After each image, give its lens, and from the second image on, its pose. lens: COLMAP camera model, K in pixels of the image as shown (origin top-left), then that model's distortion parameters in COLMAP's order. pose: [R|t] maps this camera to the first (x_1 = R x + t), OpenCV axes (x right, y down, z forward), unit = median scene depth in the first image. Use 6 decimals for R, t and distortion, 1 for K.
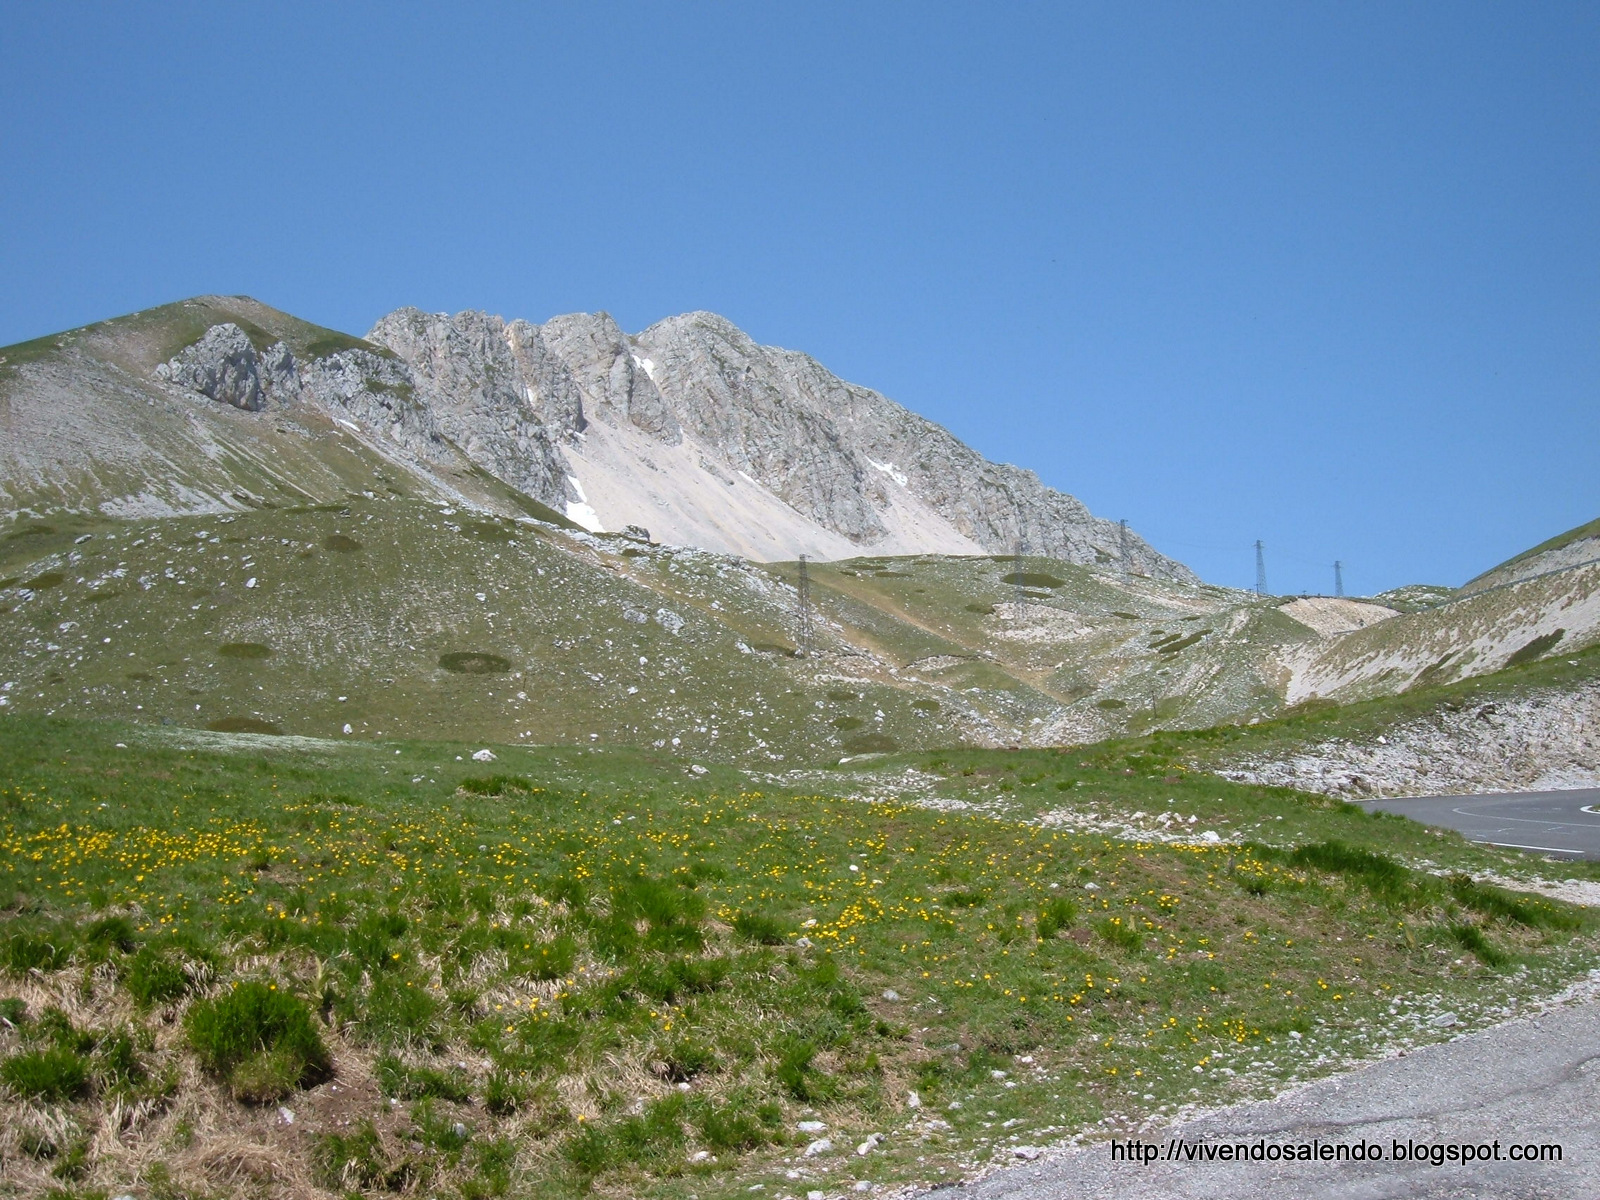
lens RADIAL K [[1689.0, 0, 800.0], [0, 1689.0, 600.0], [0, 0, 1]] dist [-0.148982, 0.016753]
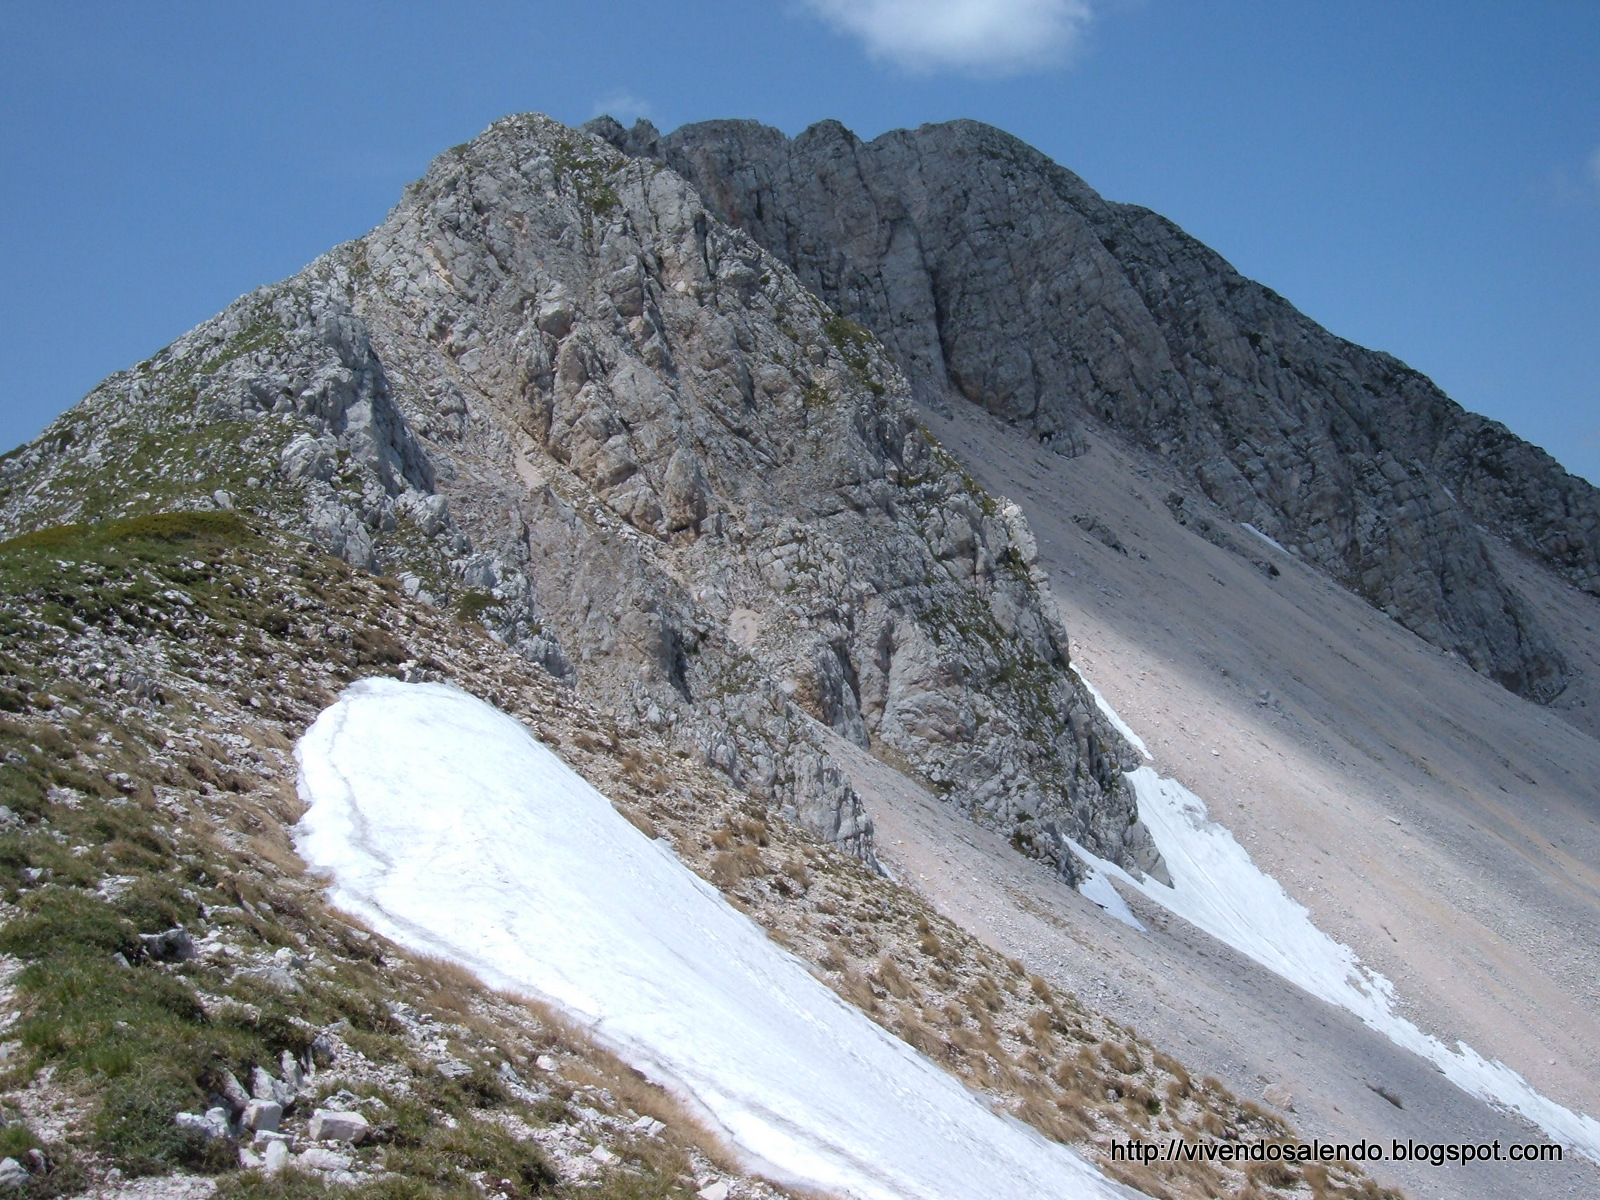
lens RADIAL K [[1689.0, 0, 800.0], [0, 1689.0, 600.0], [0, 0, 1]] dist [-0.148982, 0.016753]
pose [[0.992049, -0.019998, 0.124252, -0.218153], [0.004550, 0.992348, 0.123392, -0.119983], [-0.125769, -0.121845, 0.984549, 0.656034]]
